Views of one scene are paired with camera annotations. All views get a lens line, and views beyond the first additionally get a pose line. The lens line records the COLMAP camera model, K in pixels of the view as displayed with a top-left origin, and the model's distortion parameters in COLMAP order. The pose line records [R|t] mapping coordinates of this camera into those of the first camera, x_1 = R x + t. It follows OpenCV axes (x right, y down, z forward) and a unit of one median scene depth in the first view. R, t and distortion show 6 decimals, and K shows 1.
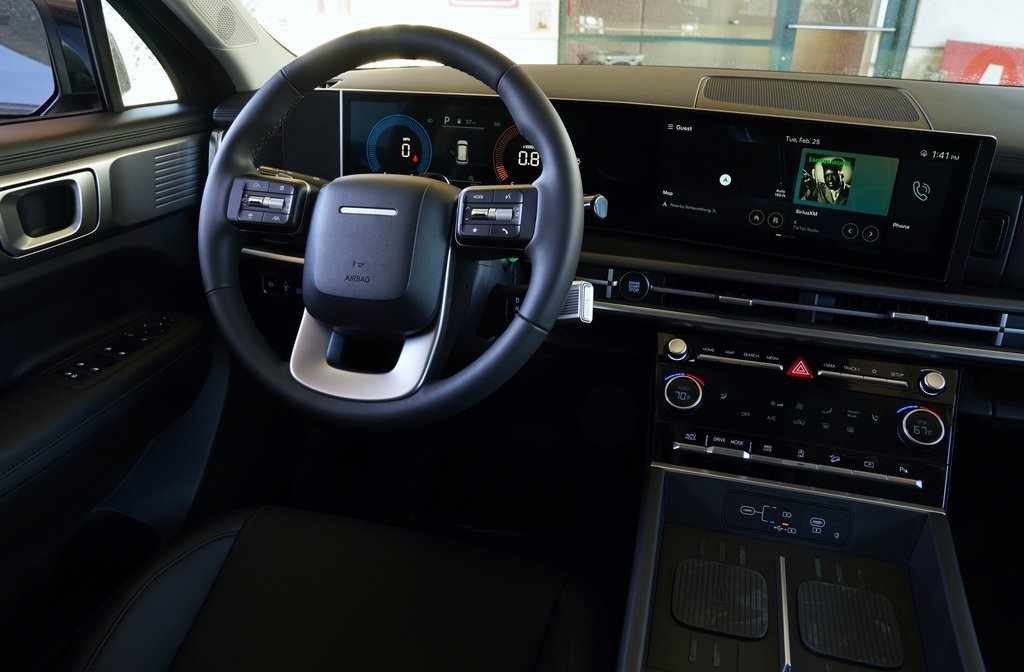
lens RADIAL K [[712.1, 0, 503.9], [0, 712.1, 331.5], [0, 0, 1]] dist [-0.120784, 0.071184]
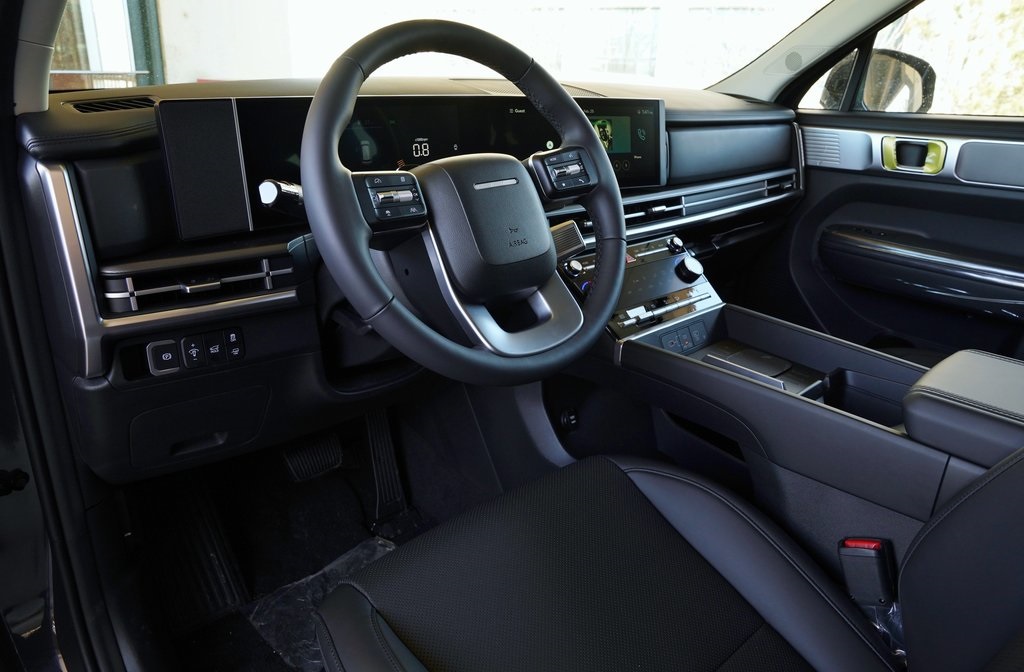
lens RADIAL K [[712.1, 0, 517.2], [0, 712.1, 333.0], [0, 0, 1]] dist [-0.120784, 0.071184]
pose [[0.494766, -0.297684, 0.816450, -1.027845], [0.346936, 0.929045, 0.128494, -0.078369], [-0.796770, 0.219681, 0.562937, 0.371126]]
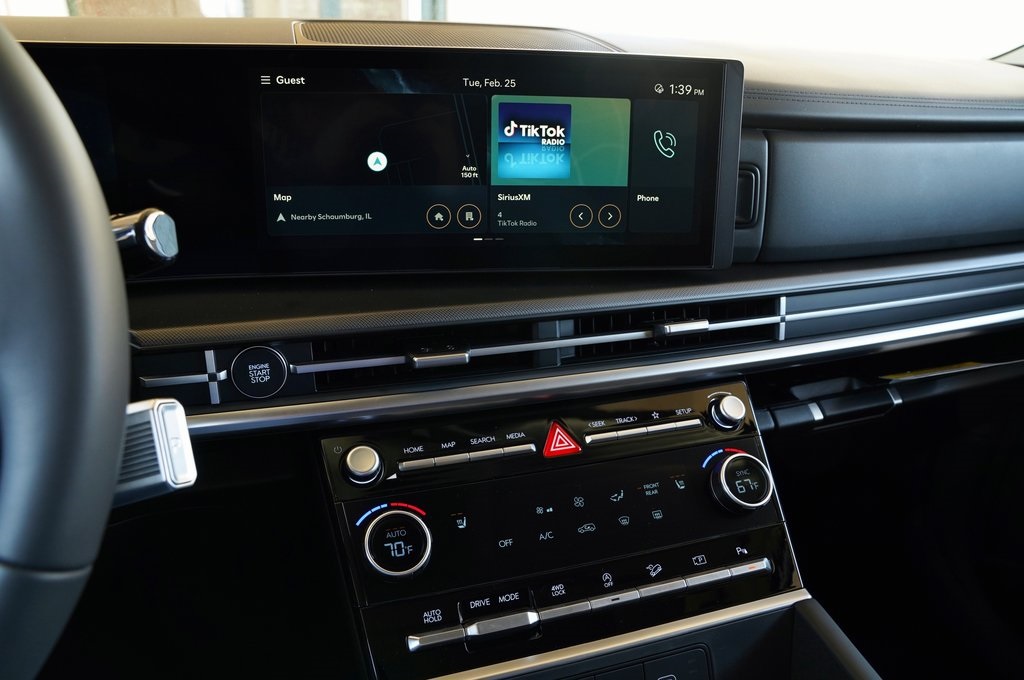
lens RADIAL K [[712.1, 0, 510.3], [0, 712.1, 337.3], [0, 0, 1]] dist [-0.120784, 0.071184]
pose [[0.825912, -0.204862, 0.525263, 0.071344], [0.222109, 0.974534, 0.030847, -0.069989], [-0.518205, 0.091189, 0.850381, 0.480952]]
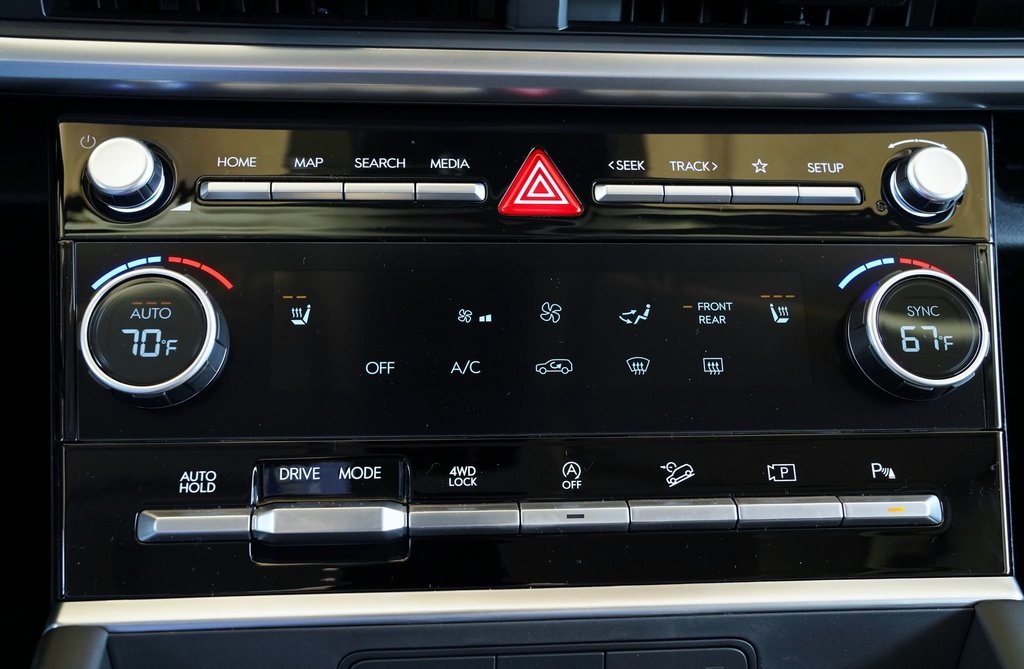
lens RADIAL K [[1079.2, 0, 511.8], [0, 1079.2, 334.5], [0, 0, 1]] dist [-0.005945, 0.000000]
pose [[0.930124, -0.179091, 0.320617, 0.256053], [0.114300, 0.970844, 0.210708, 0.014882], [-0.349005, -0.159338, 0.923475, 0.569591]]
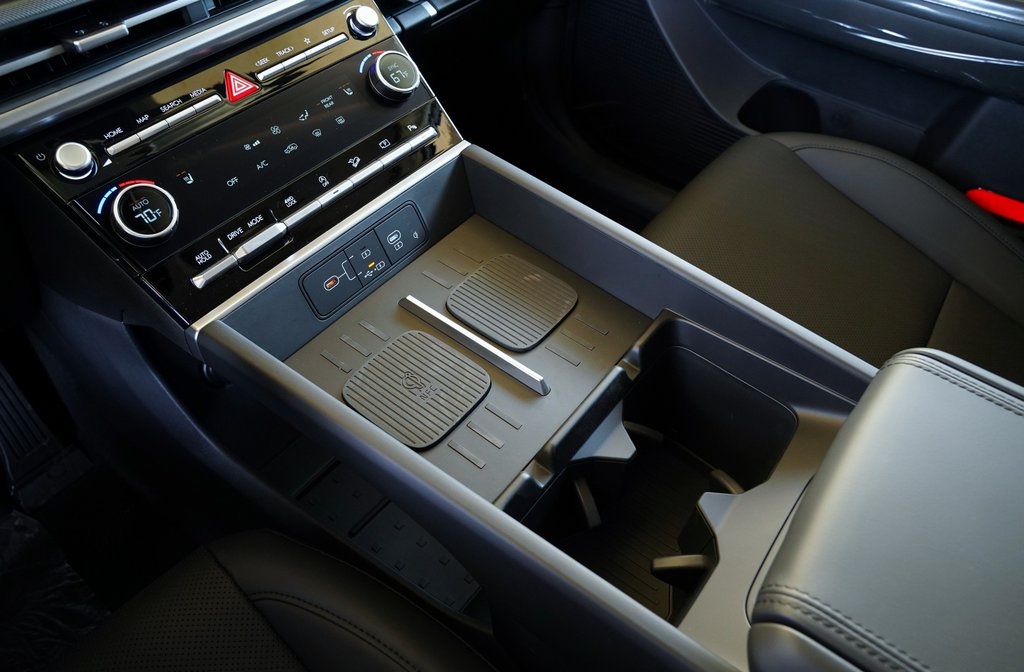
lens RADIAL K [[712.1, 0, 517.4], [0, 712.1, 335.4], [0, 0, 1]] dist [-0.120784, 0.071184]
pose [[0.351943, -0.695058, 0.626921, -0.092118], [0.376597, 0.718318, 0.584973, -0.069476], [-0.856919, 0.030220, 0.514564, 0.416500]]
